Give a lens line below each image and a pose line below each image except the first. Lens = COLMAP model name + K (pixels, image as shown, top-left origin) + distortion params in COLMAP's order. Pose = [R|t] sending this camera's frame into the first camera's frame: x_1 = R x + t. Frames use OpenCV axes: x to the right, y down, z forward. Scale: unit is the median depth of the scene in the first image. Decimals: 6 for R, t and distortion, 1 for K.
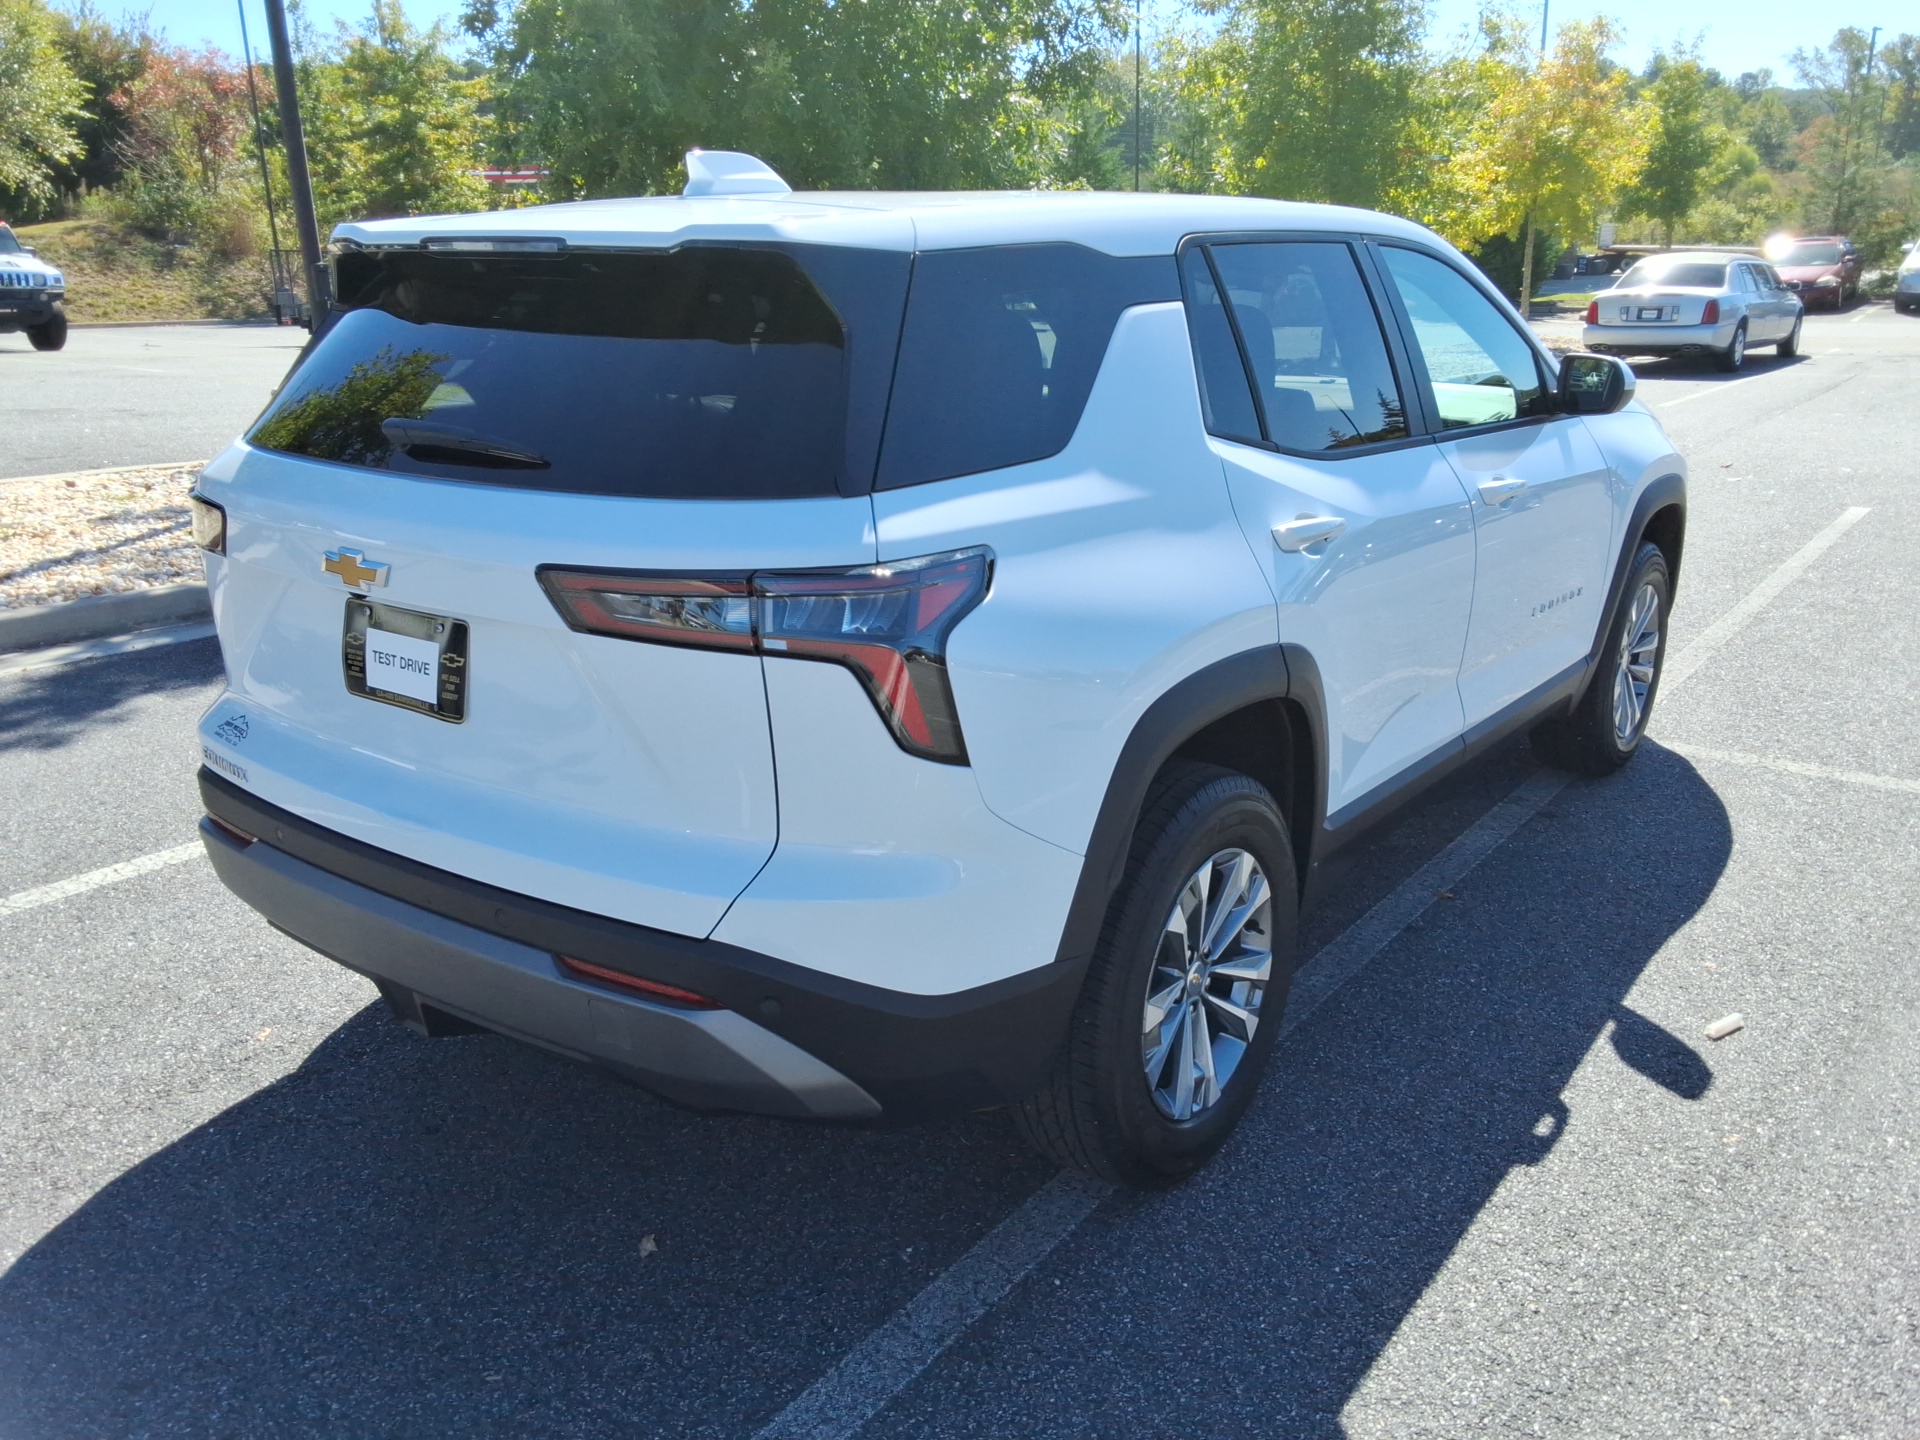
lens RADIAL K [[1542.6, 0, 975.9], [0, 1542.6, 708.6], [0, 0, 1]] dist [0.071957, -0.111462]
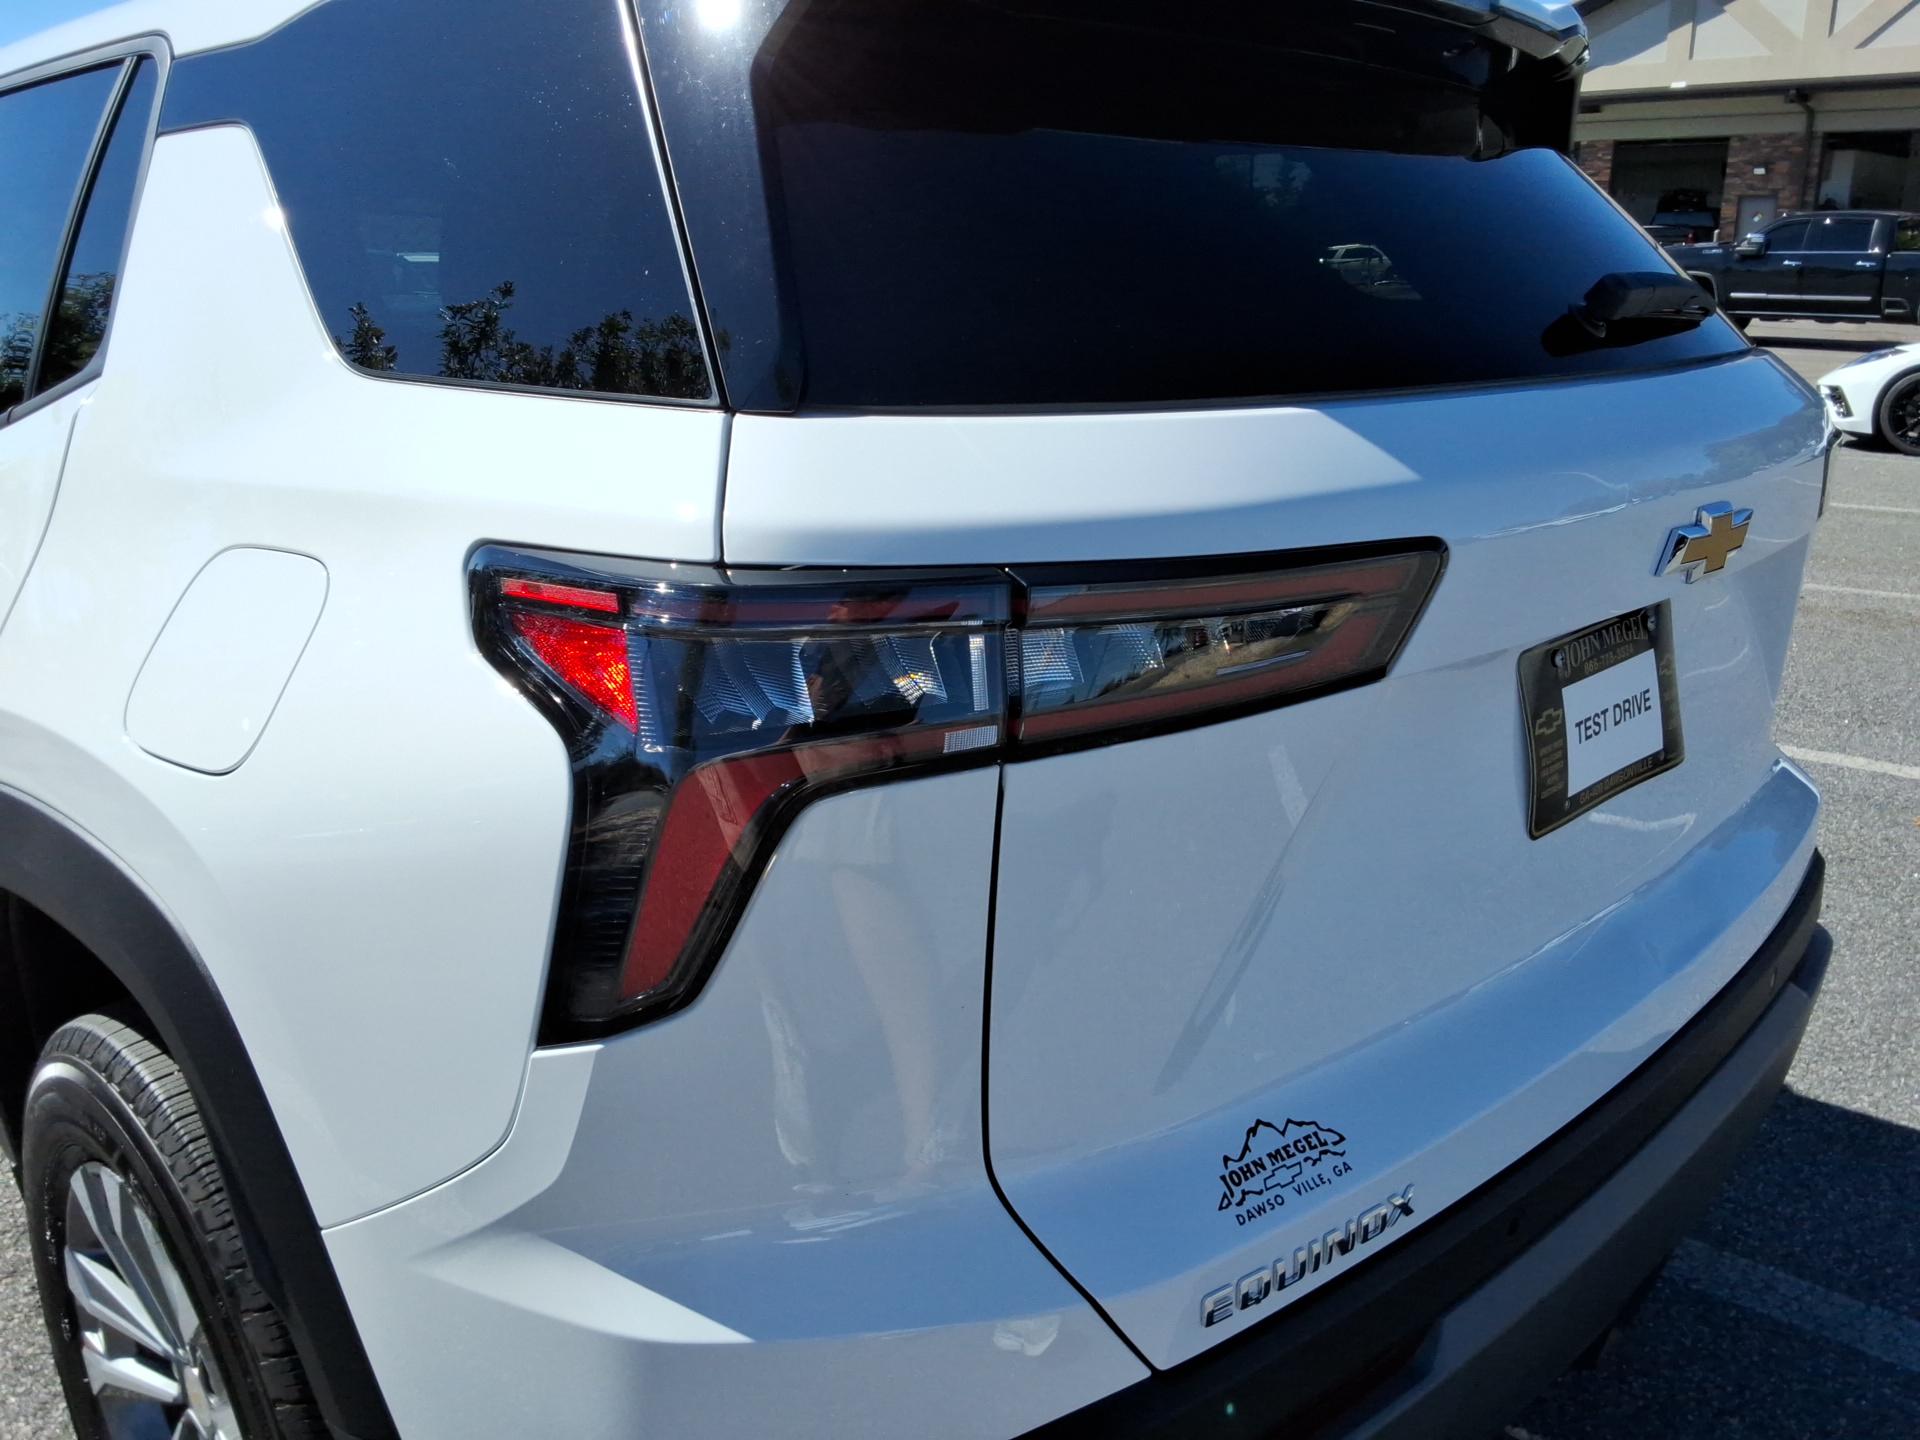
lens RADIAL K [[1562.1, 0, 971.0], [0, 1562.1, 712.6], [0, 0, 1]] dist [0.000619, -0.015018]
pose [[0.121050, -0.253274, 0.959791, -0.943728], [0.299602, 0.931131, 0.207925, -0.218181], [-0.946354, 0.262386, 0.188595, 1.116754]]
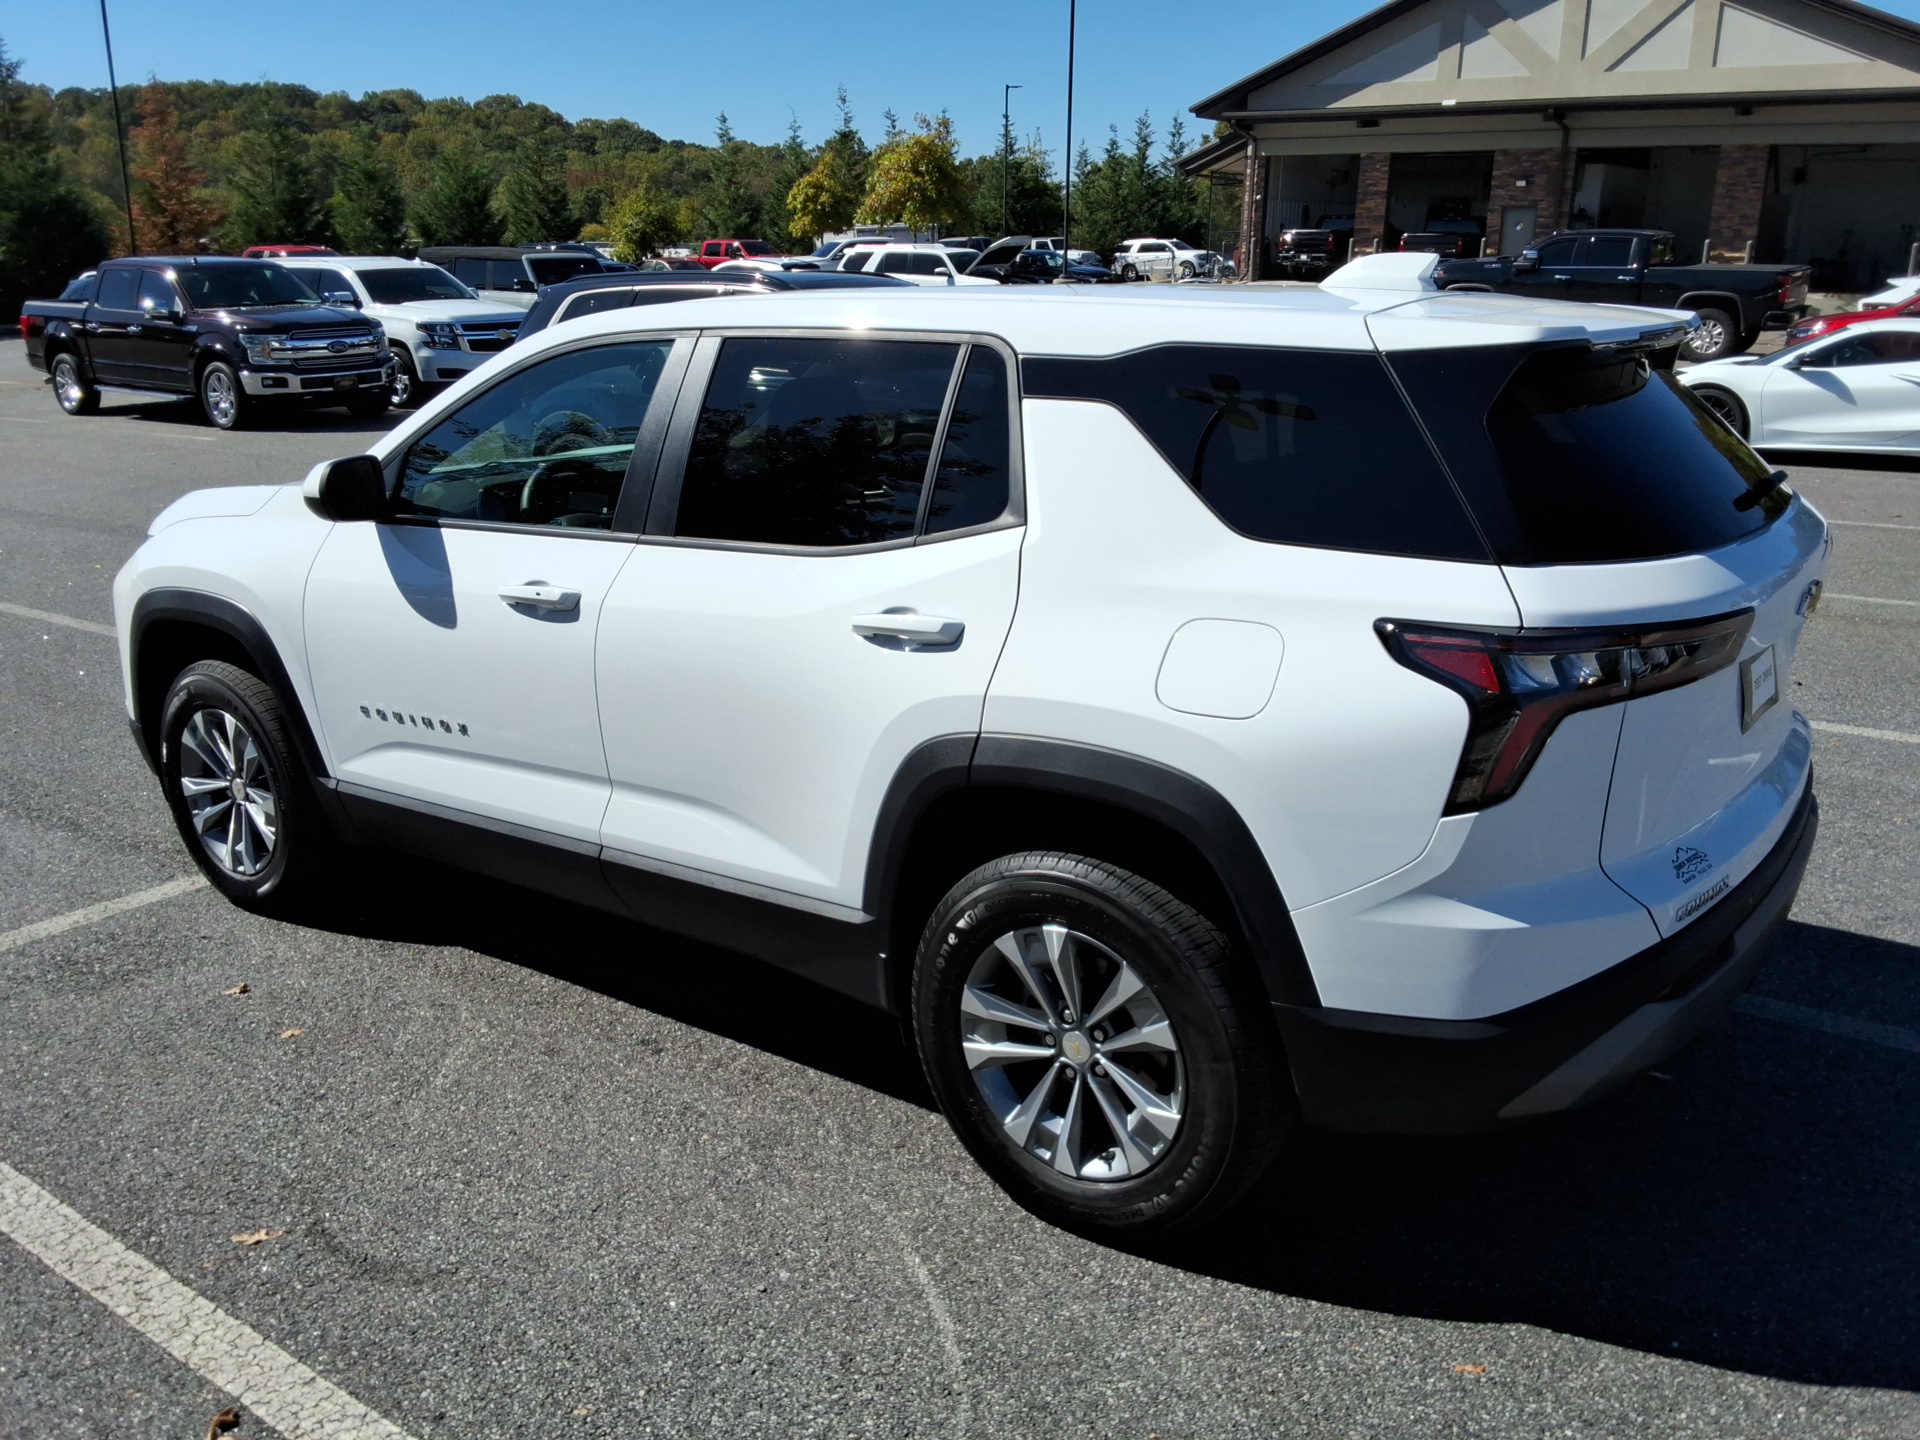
lens RADIAL K [[1539.0, 0, 960.0], [0, 1539.0, 720.0], [0, 0, 1]] dist [0.101495, -0.151411]
pose [[-0.011380, -0.267405, 0.963517, -1.542695], [0.295928, 0.919514, 0.258688, -0.497834], [-0.955142, 0.288075, 0.068669, 1.523778]]
